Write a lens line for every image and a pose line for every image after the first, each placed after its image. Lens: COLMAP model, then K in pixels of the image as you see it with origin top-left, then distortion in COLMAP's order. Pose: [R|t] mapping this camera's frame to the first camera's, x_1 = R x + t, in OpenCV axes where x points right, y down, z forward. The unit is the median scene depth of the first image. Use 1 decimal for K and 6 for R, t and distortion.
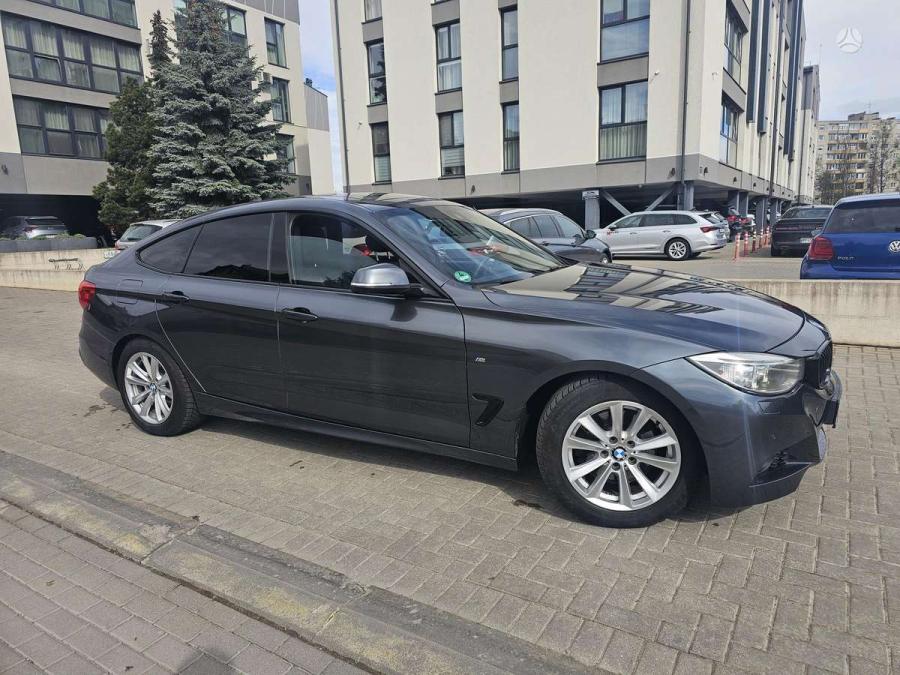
lens RADIAL K [[599.9, 0, 459.4], [0, 599.9, 331.7], [0, 0, 1]] dist [0.054552, -0.037602]
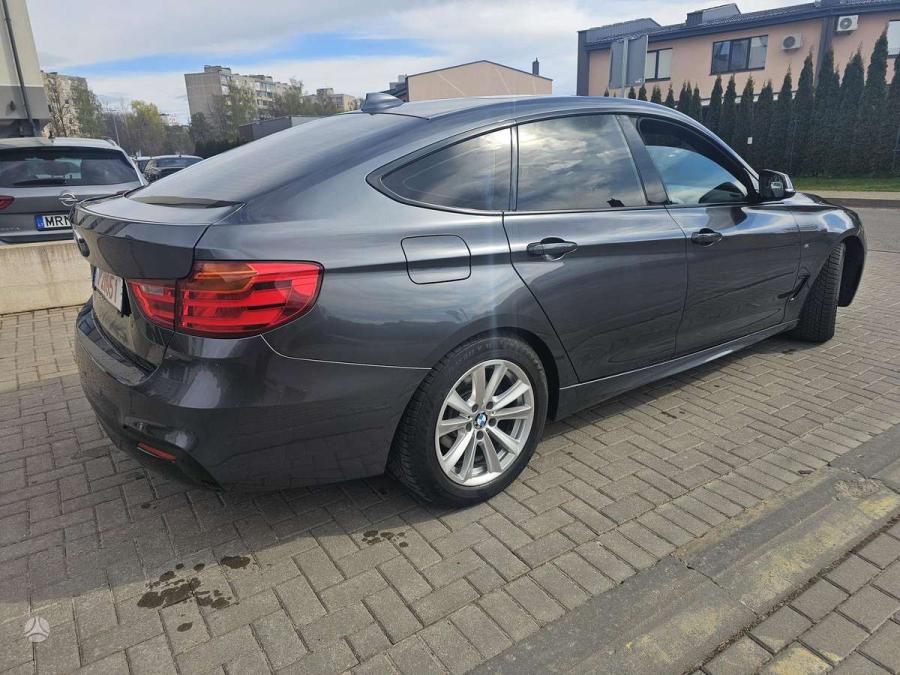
lens RADIAL K [[599.9, 0, 450.6], [0, 599.9, 337.0], [0, 0, 1]] dist [0.054552, -0.037602]
pose [[0.402441, -0.240182, 0.883377, -0.178761], [0.172942, 0.967540, 0.184278, -0.016552], [-0.898962, 0.078612, 0.430915, 0.140358]]
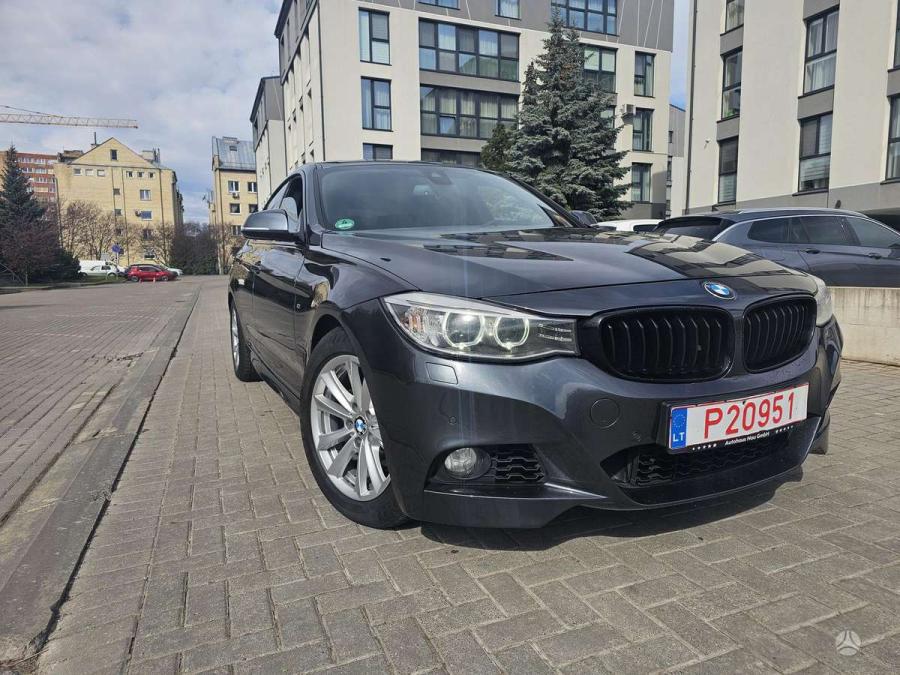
lens RADIAL K [[599.9, 0, 455.7], [0, 599.9, 332.7], [0, 0, 1]] dist [0.054552, -0.037602]
pose [[0.816159, 0.085538, -0.571462, 0.093165], [-0.116203, 0.993075, -0.017315, 0.009299], [0.566023, 0.080537, 0.820446, 0.048079]]
